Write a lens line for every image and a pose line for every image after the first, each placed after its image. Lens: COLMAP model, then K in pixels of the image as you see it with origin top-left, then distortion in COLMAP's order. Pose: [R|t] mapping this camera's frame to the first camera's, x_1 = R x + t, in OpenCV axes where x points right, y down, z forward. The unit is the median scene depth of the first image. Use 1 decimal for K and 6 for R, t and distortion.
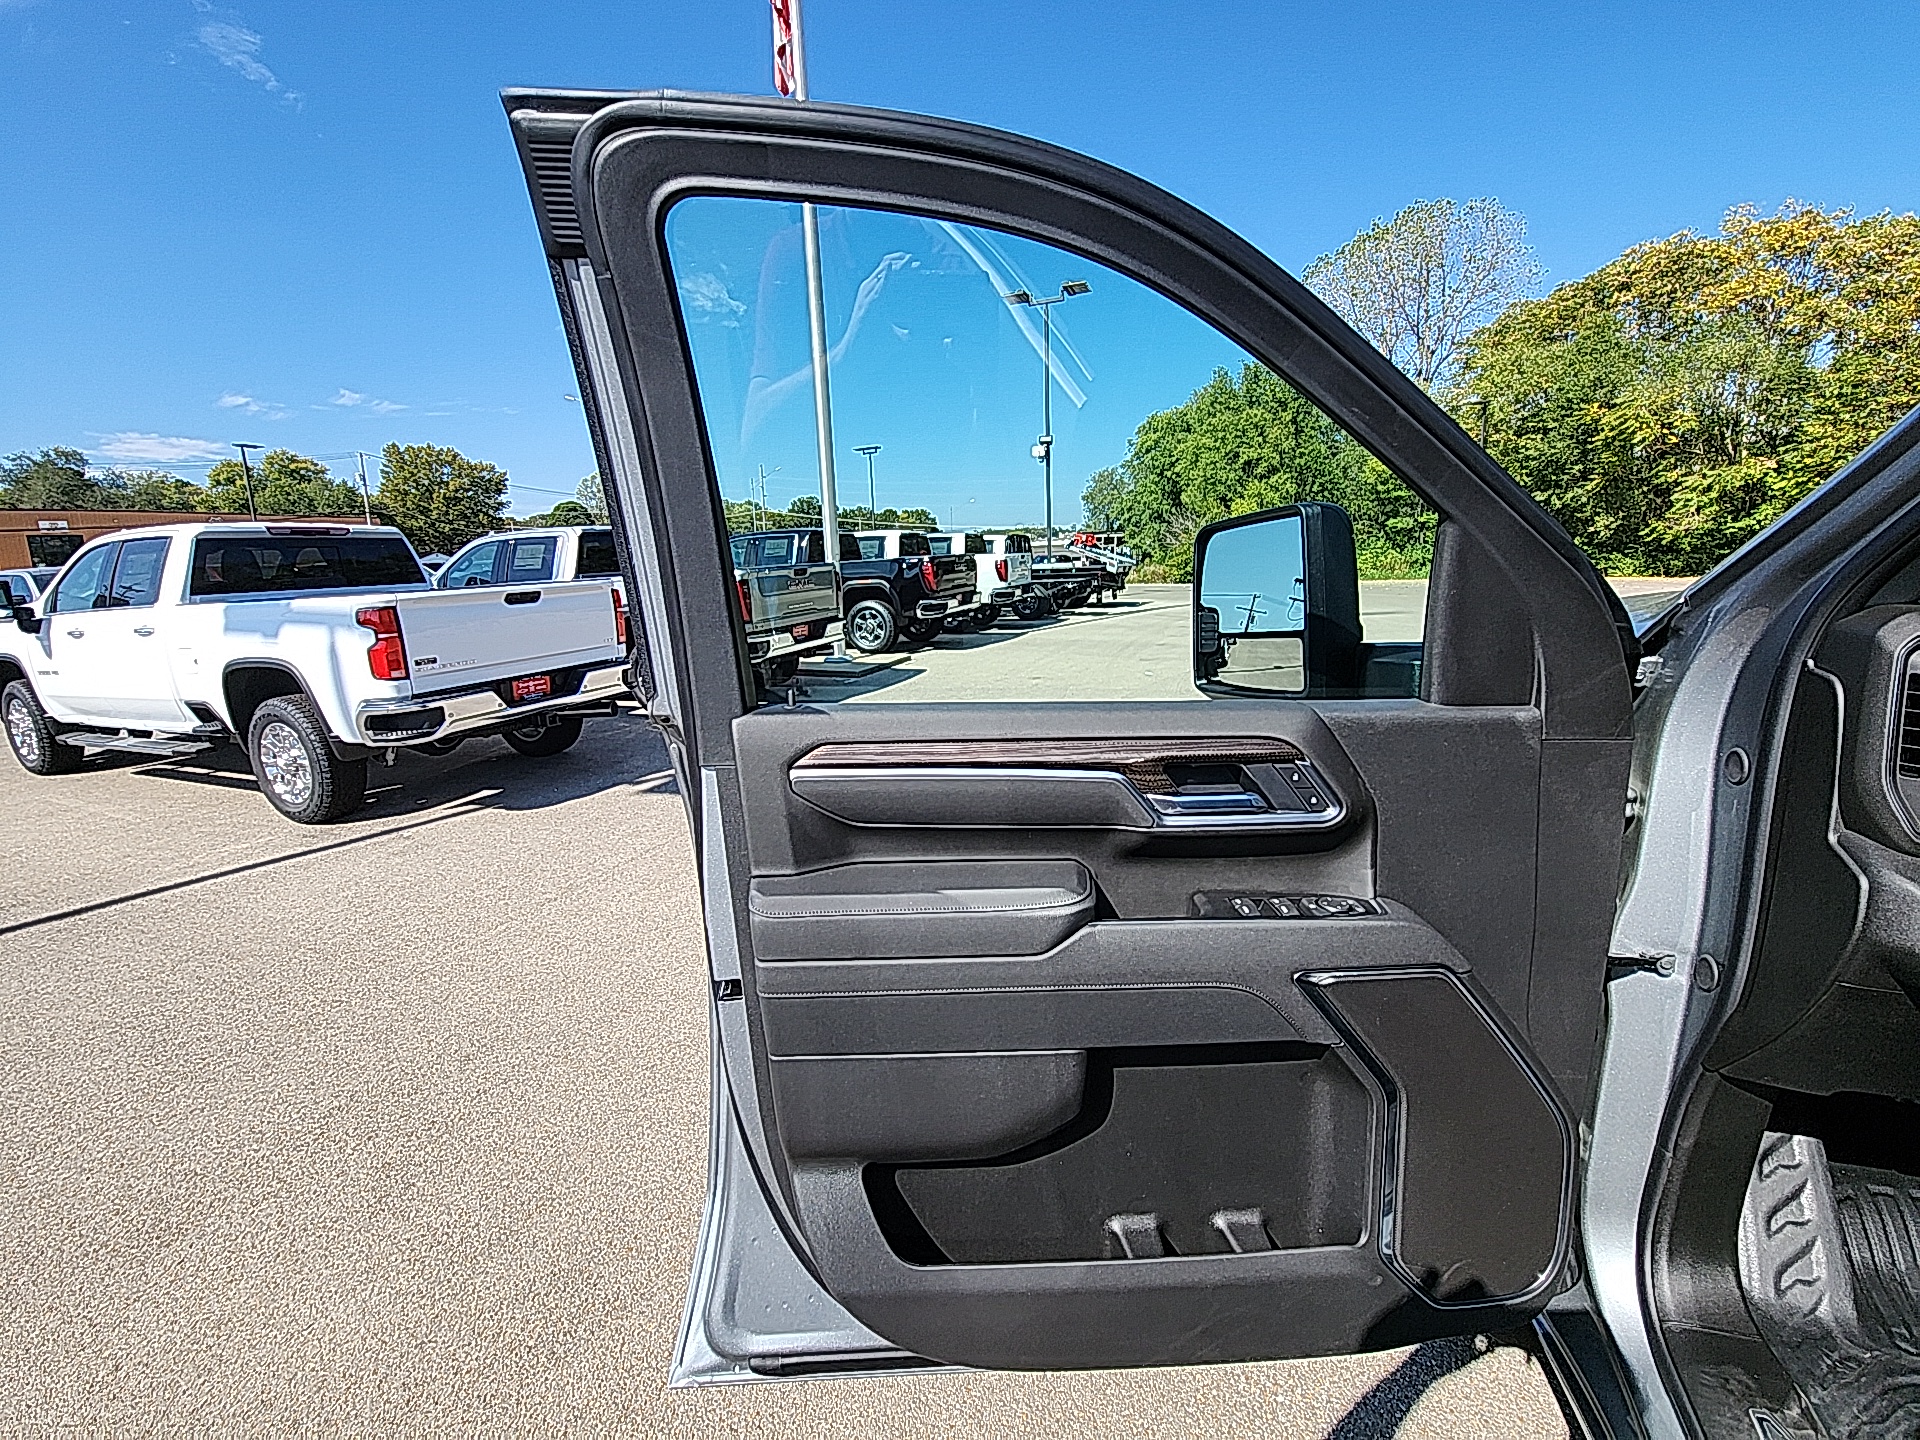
lens RADIAL K [[781.2, 0, 955.1], [0, 781.2, 706.7], [0, 0, 1]] dist [0.002230, -0.000125]
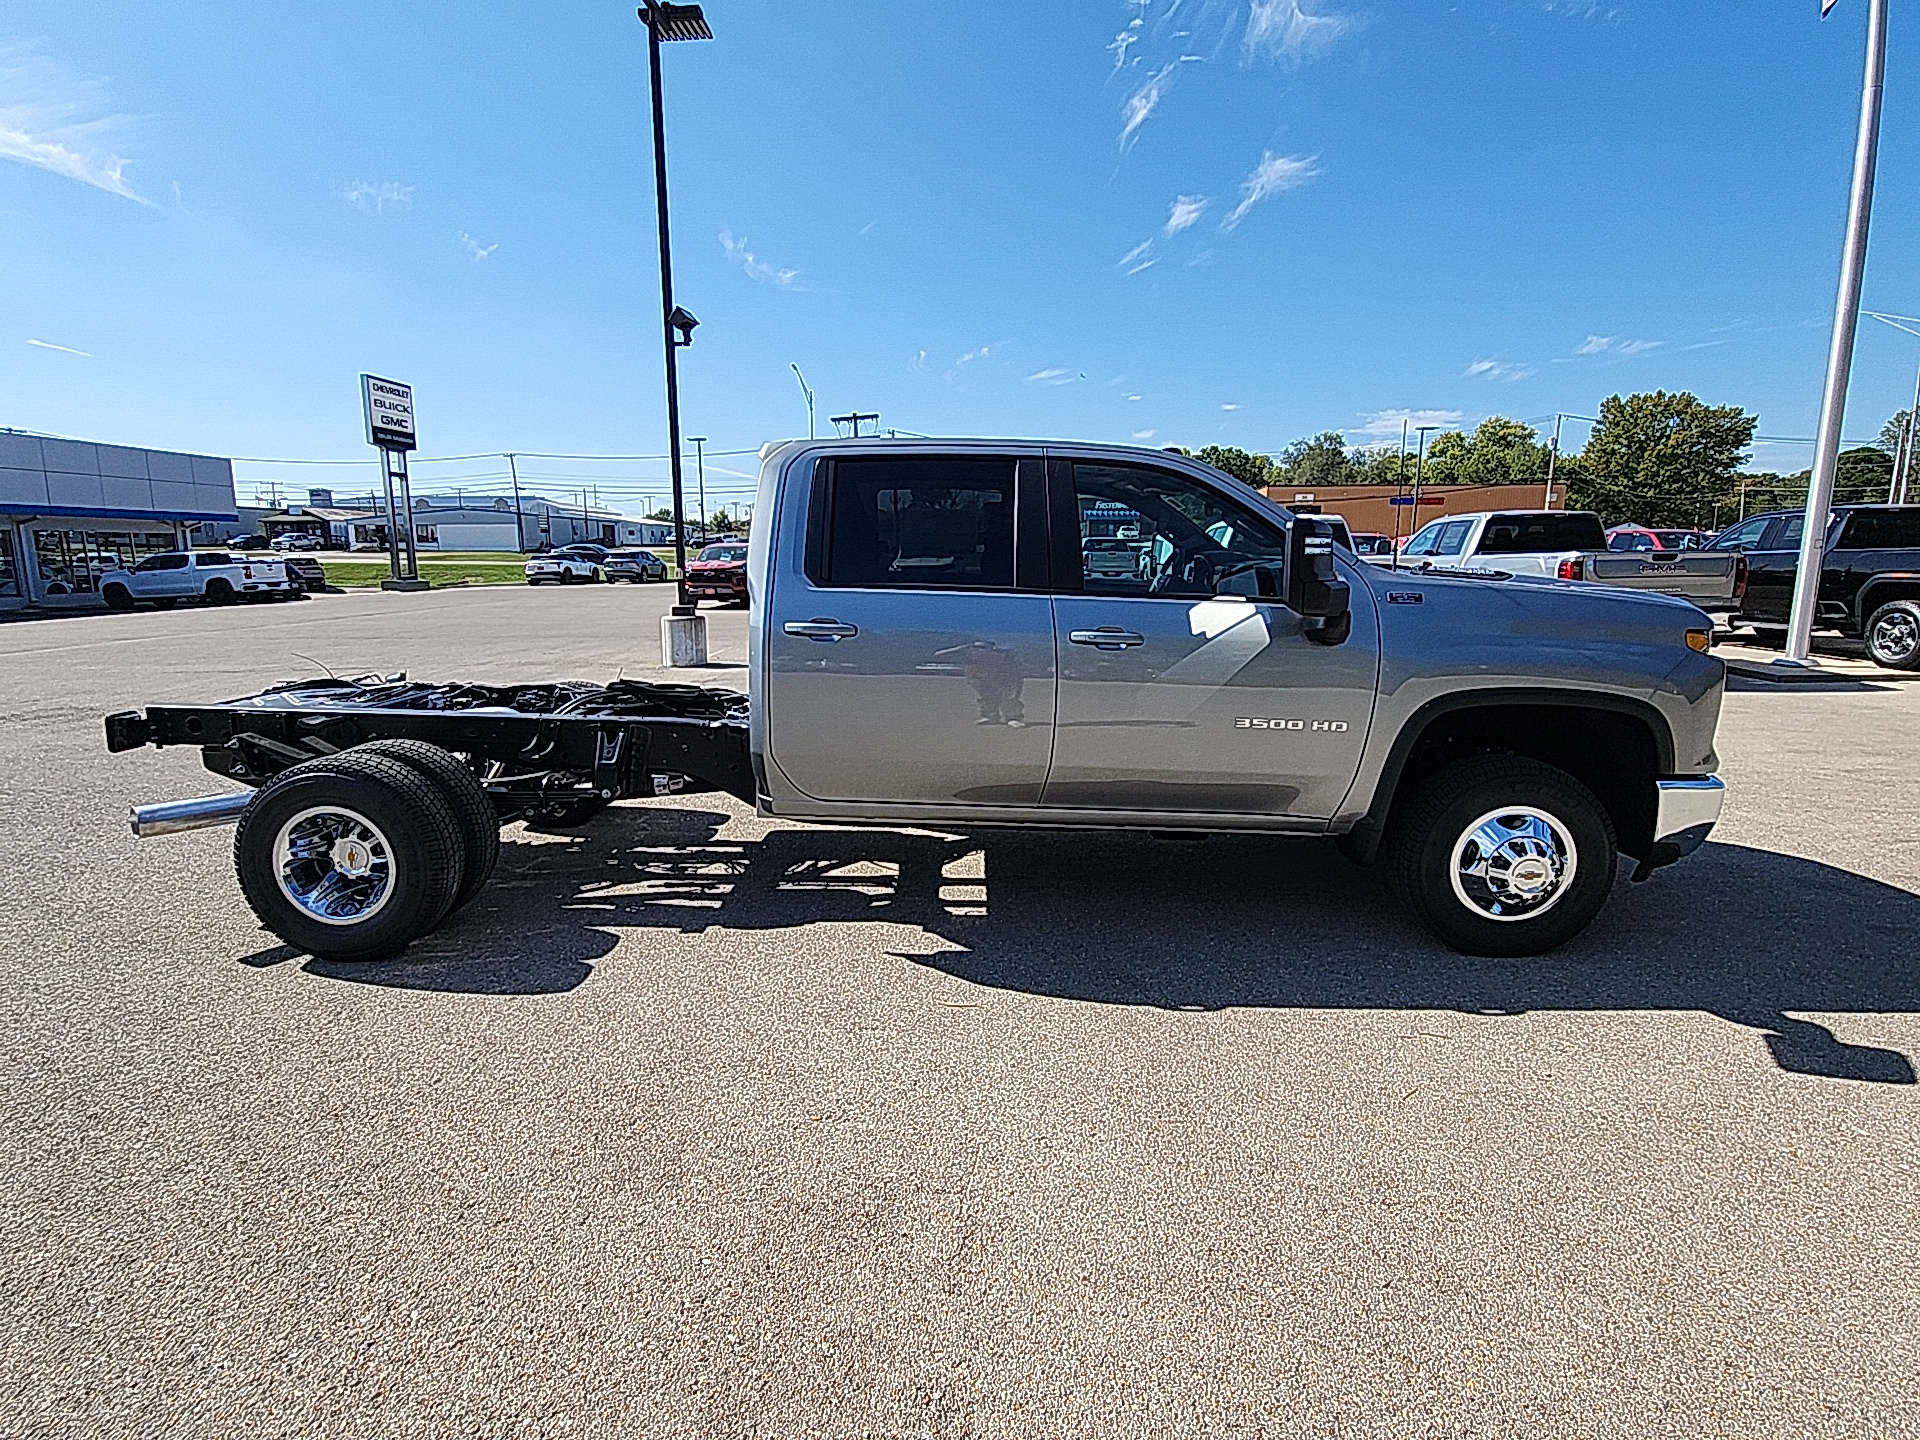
lens RADIAL K [[919.3, 0, 934.9], [0, 919.3, 703.5], [0, 0, 1]] dist [-0.001979, -0.000820]
pose [[0.329298, 0.189750, -0.924963, 0.617827], [-0.187456, 0.973239, 0.132917, 0.032191], [0.925431, 0.129620, 0.356056, -0.271456]]
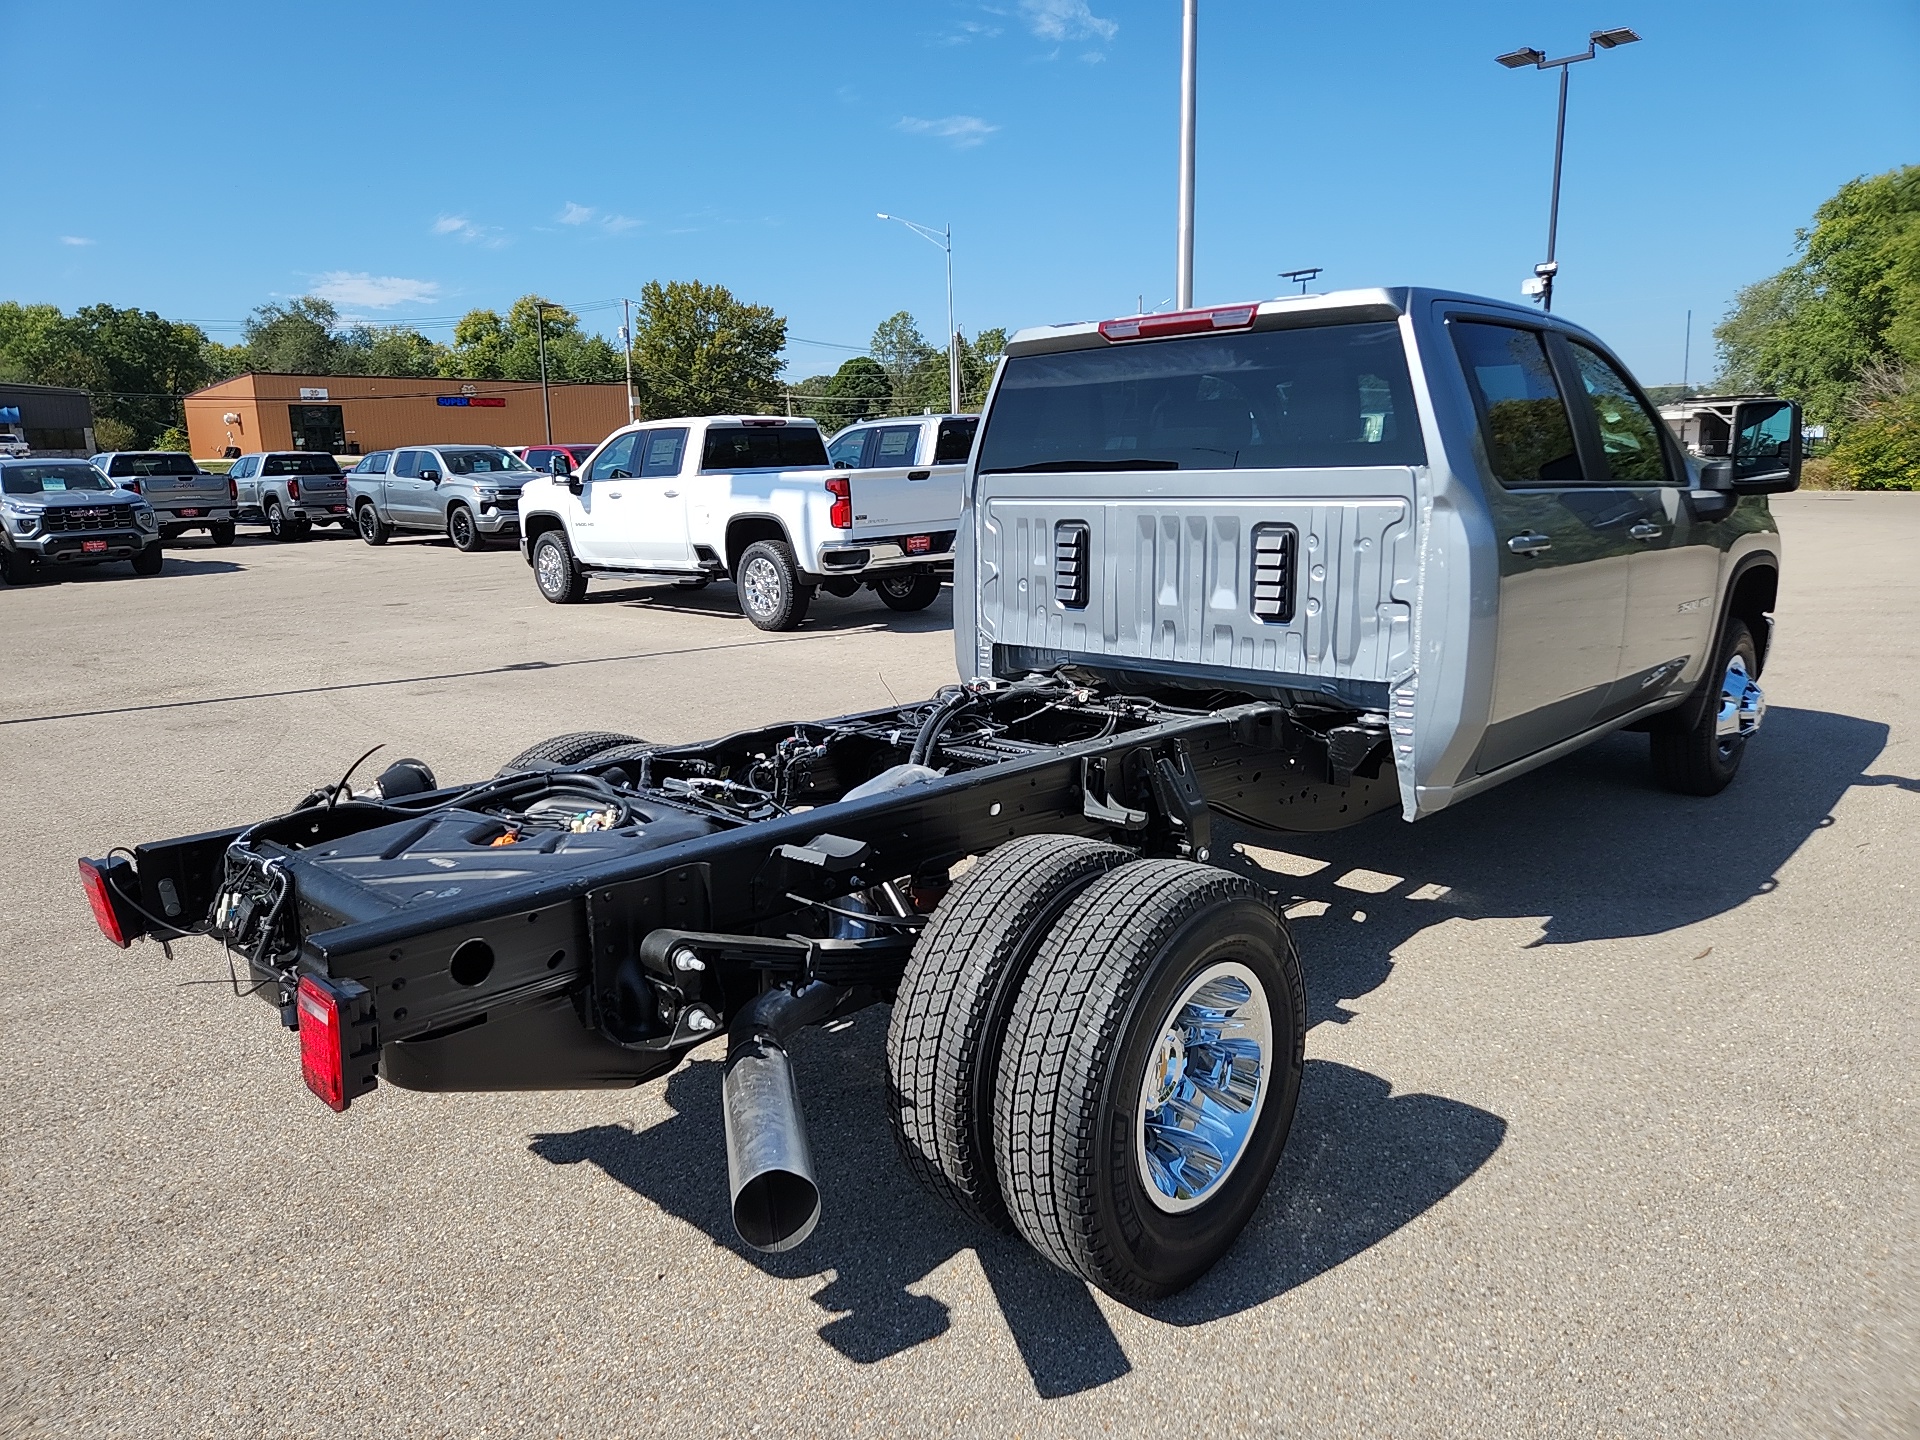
lens RADIAL K [[1278.8, 0, 954.5], [0, 1278.8, 719.3], [0, 0, 1]] dist [0.083370, -0.070157]
pose [[0.931587, 0.084683, -0.353517, 0.199981], [-0.076558, 0.996381, 0.036934, 0.120465], [0.355365, -0.007343, 0.934699, -0.654256]]
